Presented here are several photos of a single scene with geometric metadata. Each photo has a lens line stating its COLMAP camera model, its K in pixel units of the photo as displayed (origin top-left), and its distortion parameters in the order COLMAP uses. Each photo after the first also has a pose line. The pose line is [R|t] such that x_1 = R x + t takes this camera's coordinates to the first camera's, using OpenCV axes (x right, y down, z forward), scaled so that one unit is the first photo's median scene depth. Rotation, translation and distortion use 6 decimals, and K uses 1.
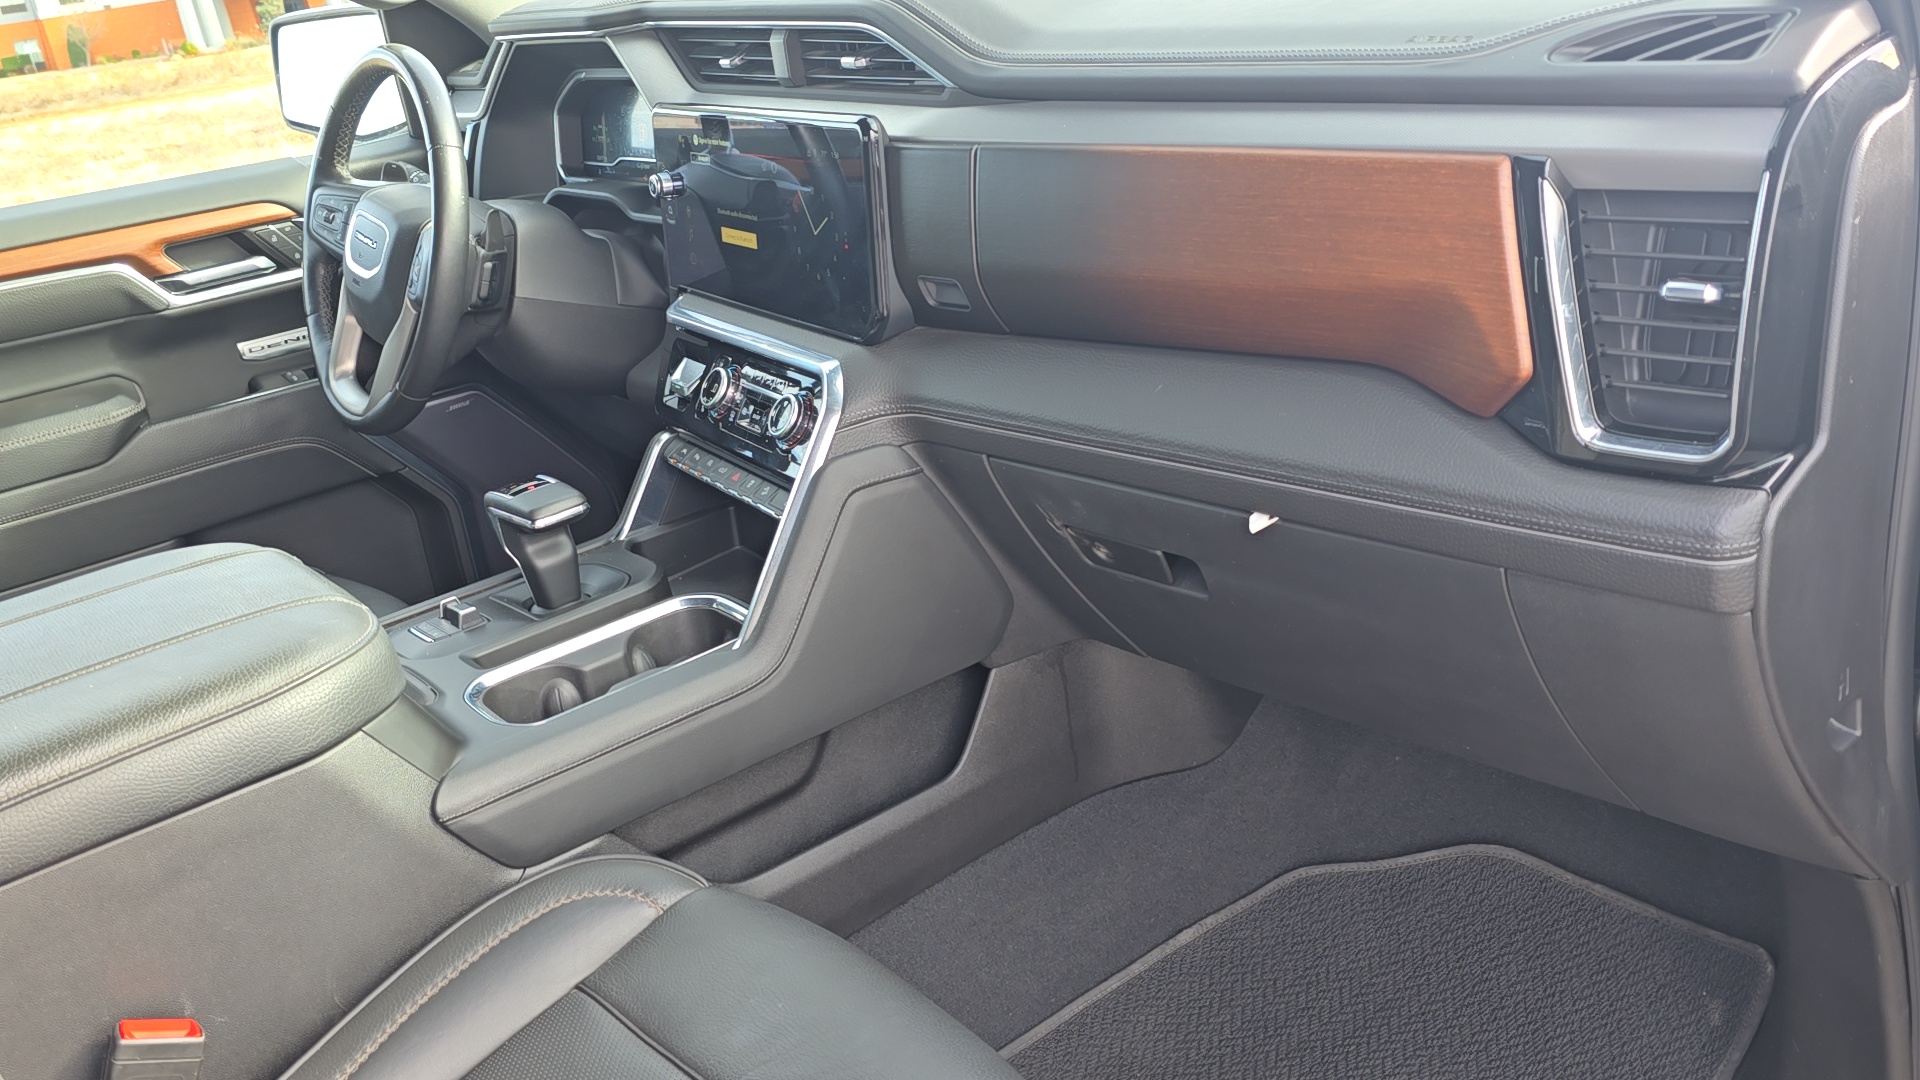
lens RADIAL K [[1613.1, 0, 966.2], [0, 1613.1, 545.2], [0, 0, 1]] dist [-0.003301, 0.008262]
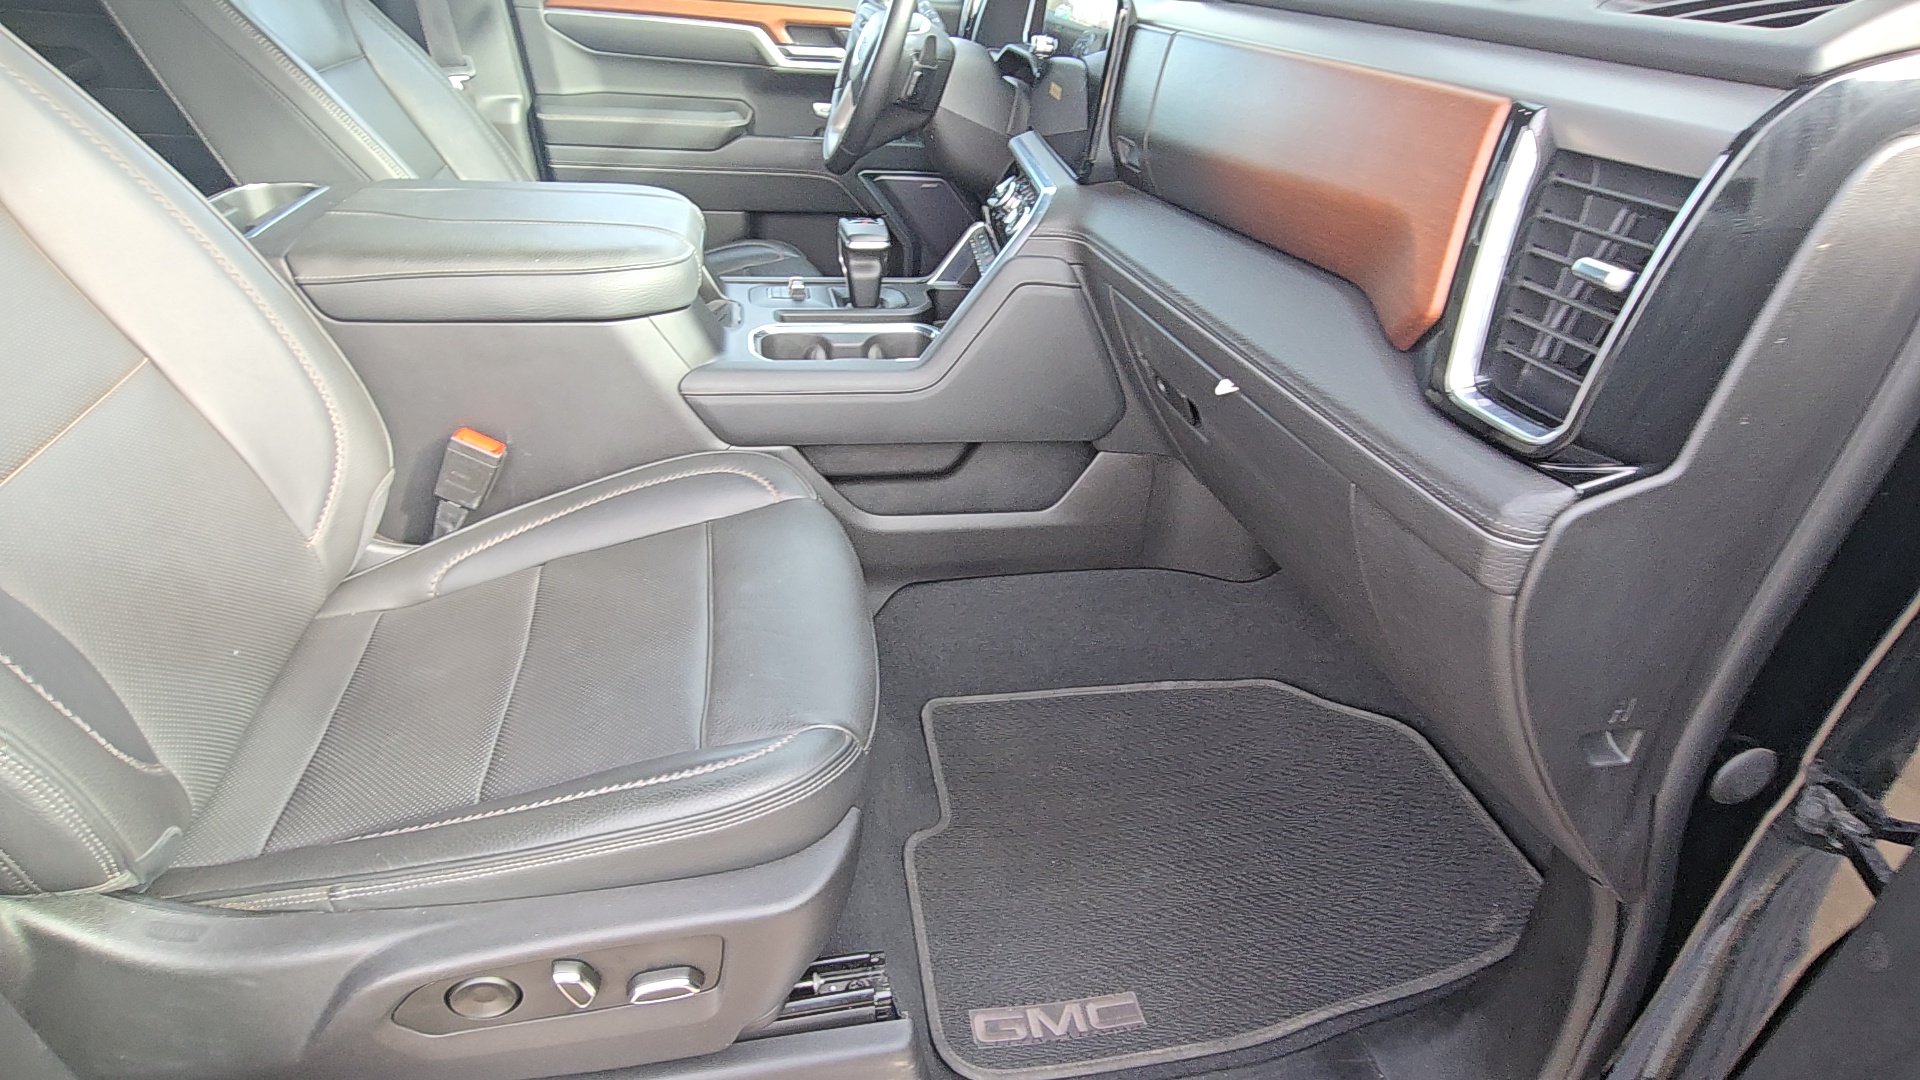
lens RADIAL K [[979.6, 0, 967.5], [0, 979.6, 550.8], [0, 0, 1]] dist [0.004708, 0.000506]
pose [[0.858548, 0.402989, -0.317008, 0.244389], [-0.337572, 0.909631, 0.242108, -0.012543], [0.385928, -0.100848, 0.917000, 0.191063]]
